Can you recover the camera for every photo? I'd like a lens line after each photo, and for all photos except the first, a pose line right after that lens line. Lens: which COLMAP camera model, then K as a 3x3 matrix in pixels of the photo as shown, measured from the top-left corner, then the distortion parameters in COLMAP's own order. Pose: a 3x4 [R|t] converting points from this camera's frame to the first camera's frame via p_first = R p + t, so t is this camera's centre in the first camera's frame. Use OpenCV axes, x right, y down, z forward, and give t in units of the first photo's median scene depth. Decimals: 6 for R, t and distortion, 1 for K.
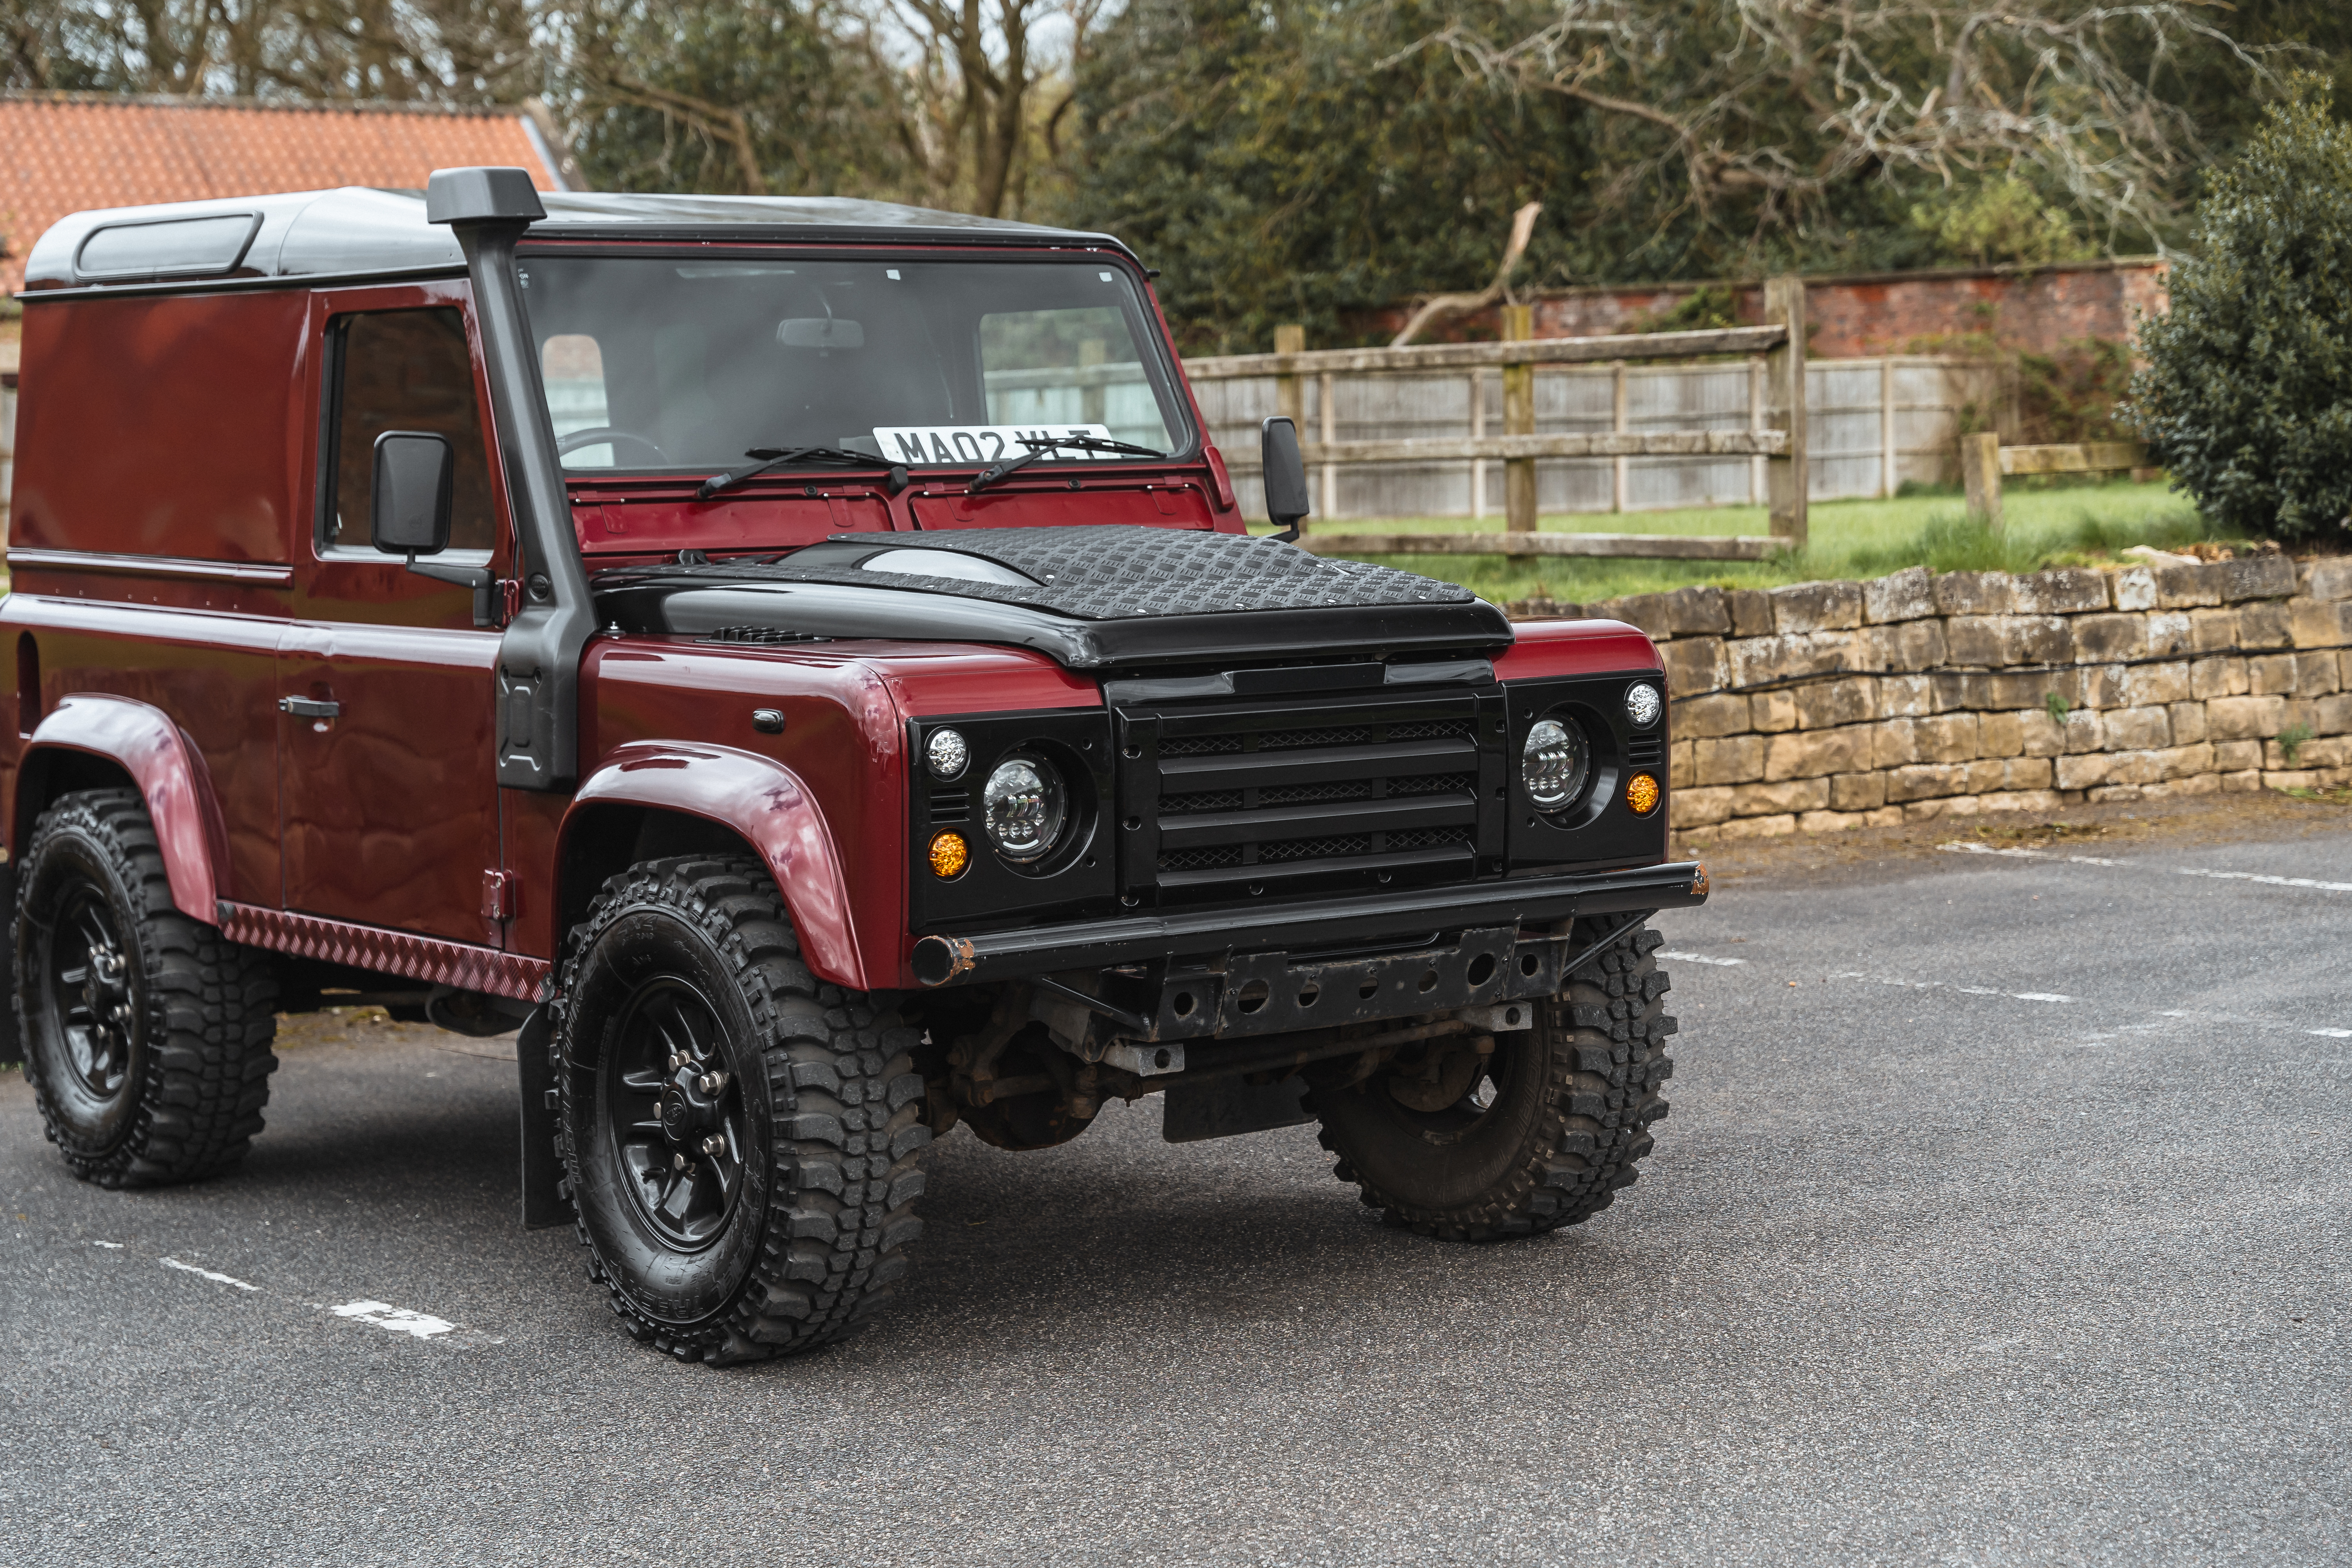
lens RADIAL K [[4479.8, 0, 1175.4], [0, 4479.8, 836.4], [0, 0, 1]] dist [0.050937, -0.279678]
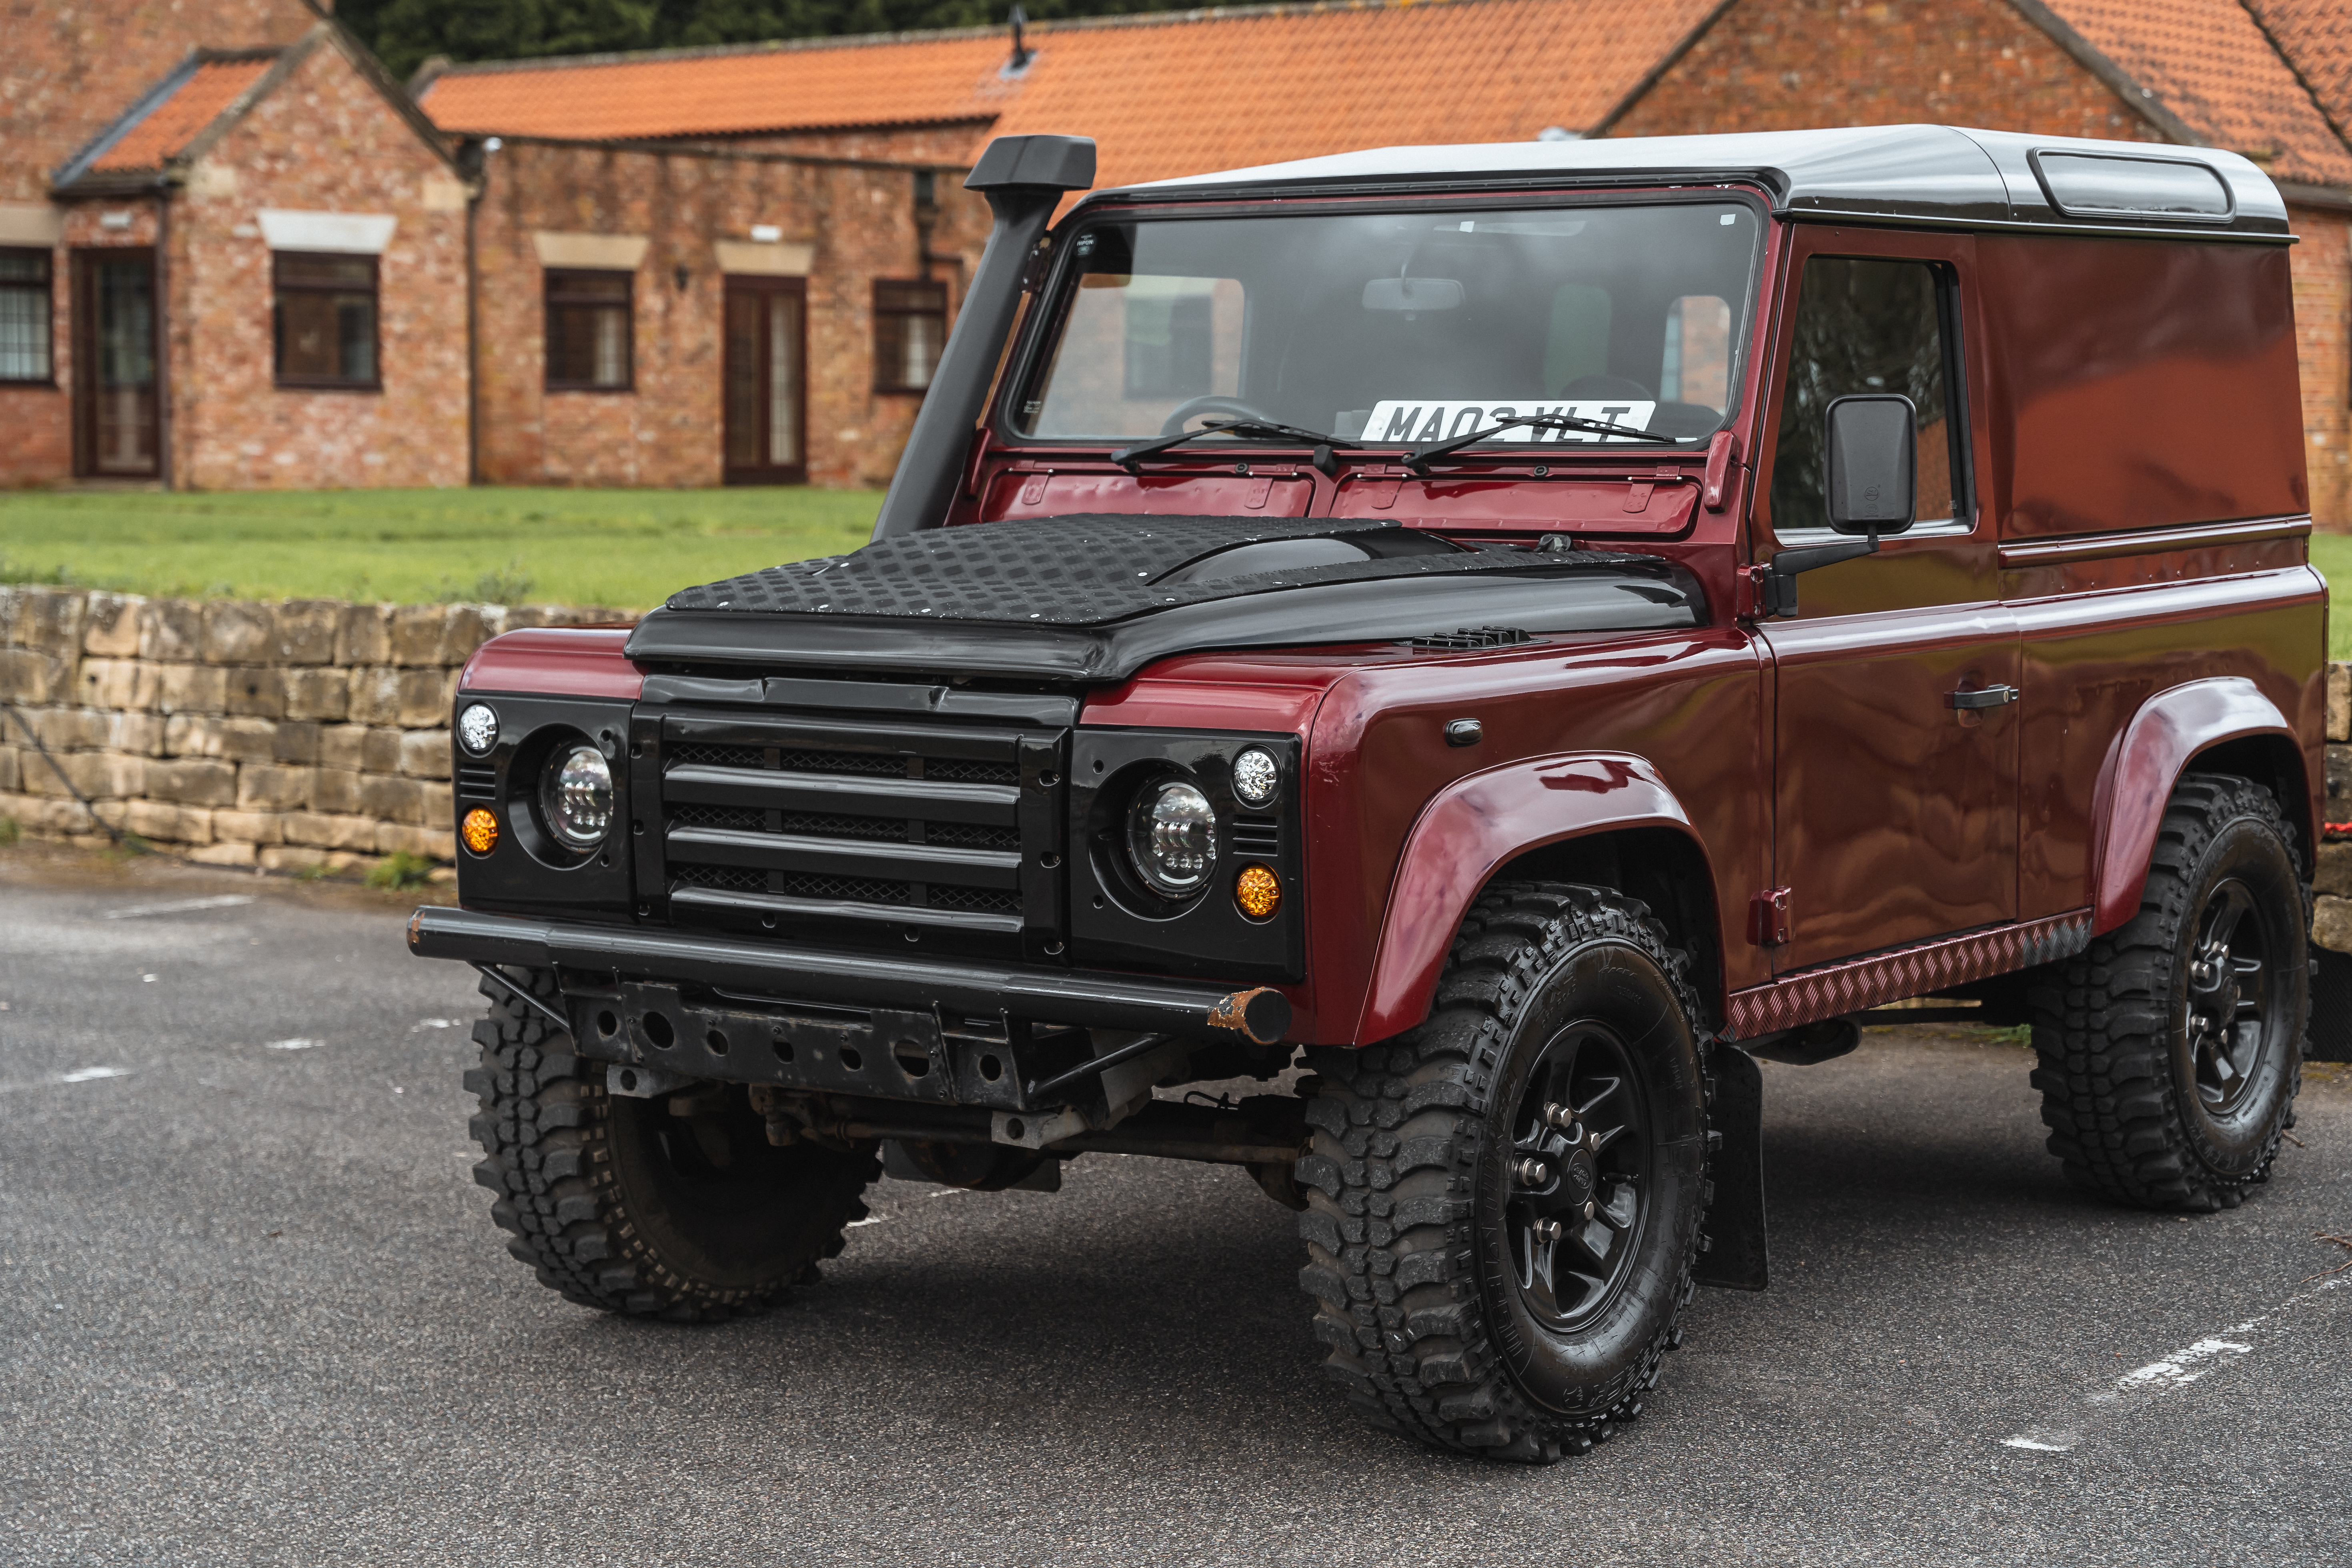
lens RADIAL K [[4330.8, 0, 1214.2], [0, 4330.8, 846.0], [0, 0, 1]] dist [0.029500, 0.270816]
pose [[0.314211, 0.115714, -0.942275, 0.743514], [-0.091369, 0.991622, 0.091306, -0.078261], [0.944946, 0.057406, 0.322152, 0.689375]]
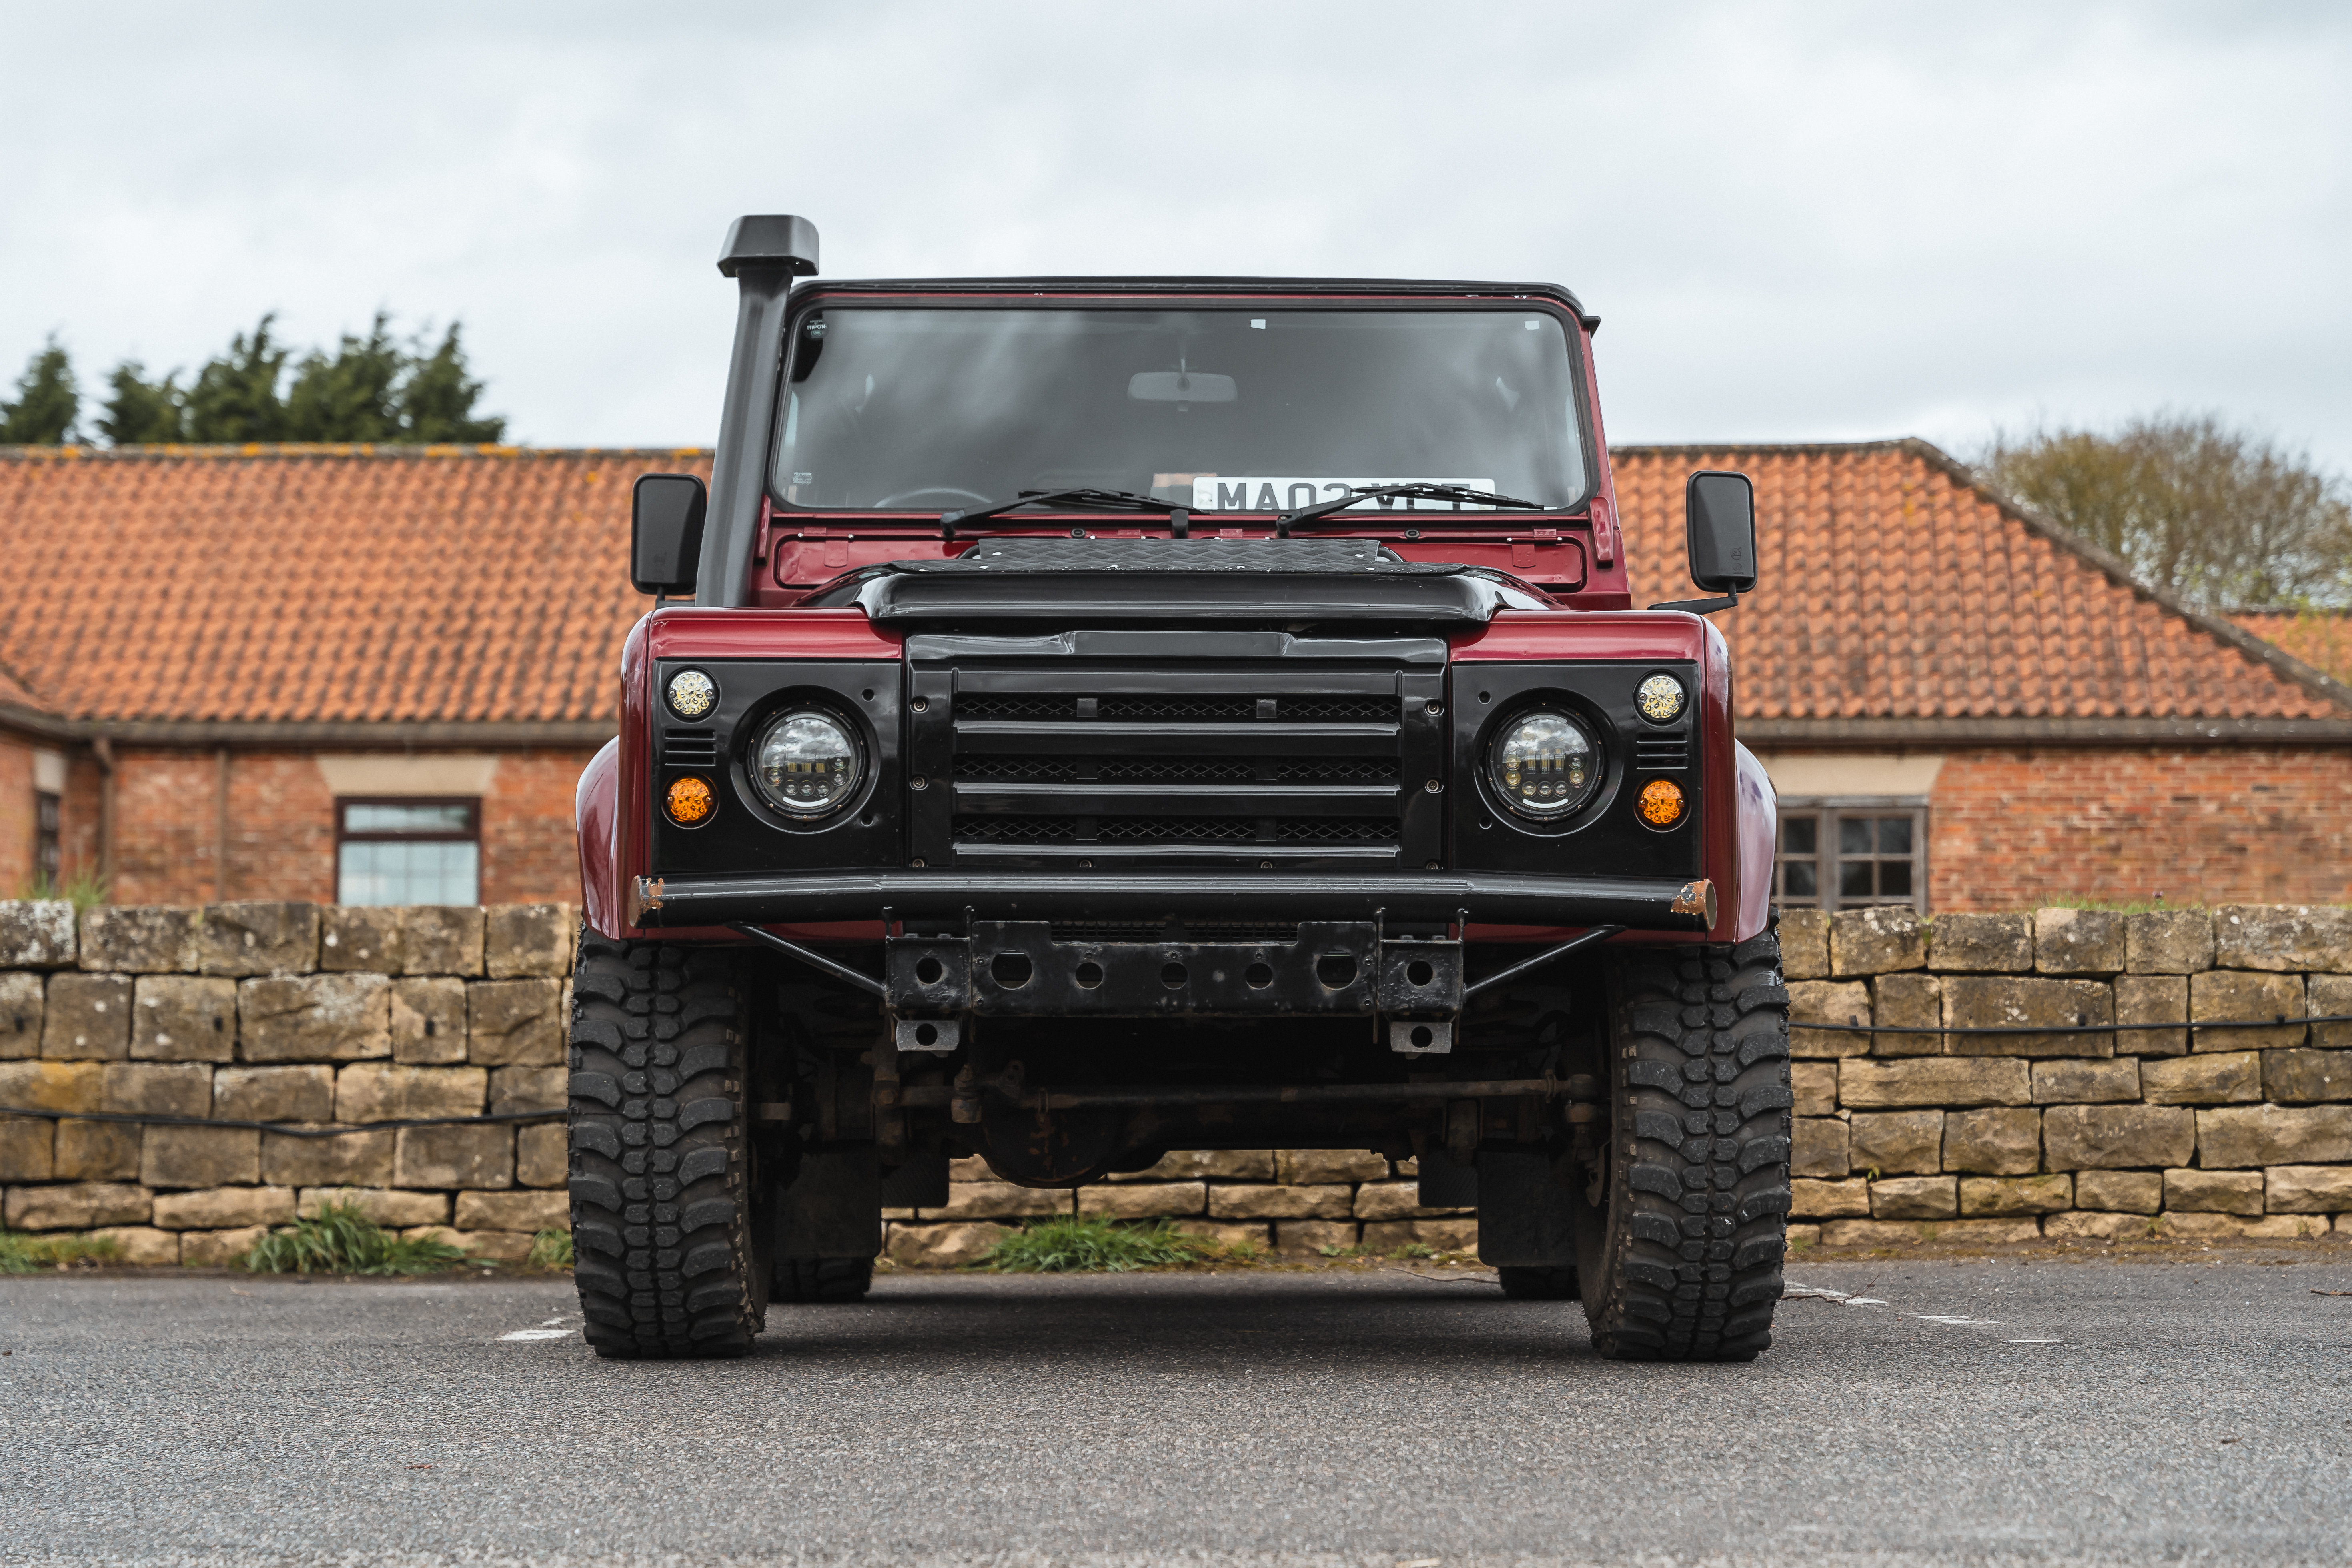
lens RADIAL K [[4846.0, 0, 1209.4], [0, 4846.0, 793.3], [0, 0, 1]] dist [0.037914, 0.387698]
pose [[0.808379, -0.013699, -0.588503, 0.533819], [-0.072912, 0.989701, -0.123191, 0.100533], [0.584130, 0.142494, 0.799054, 0.190027]]
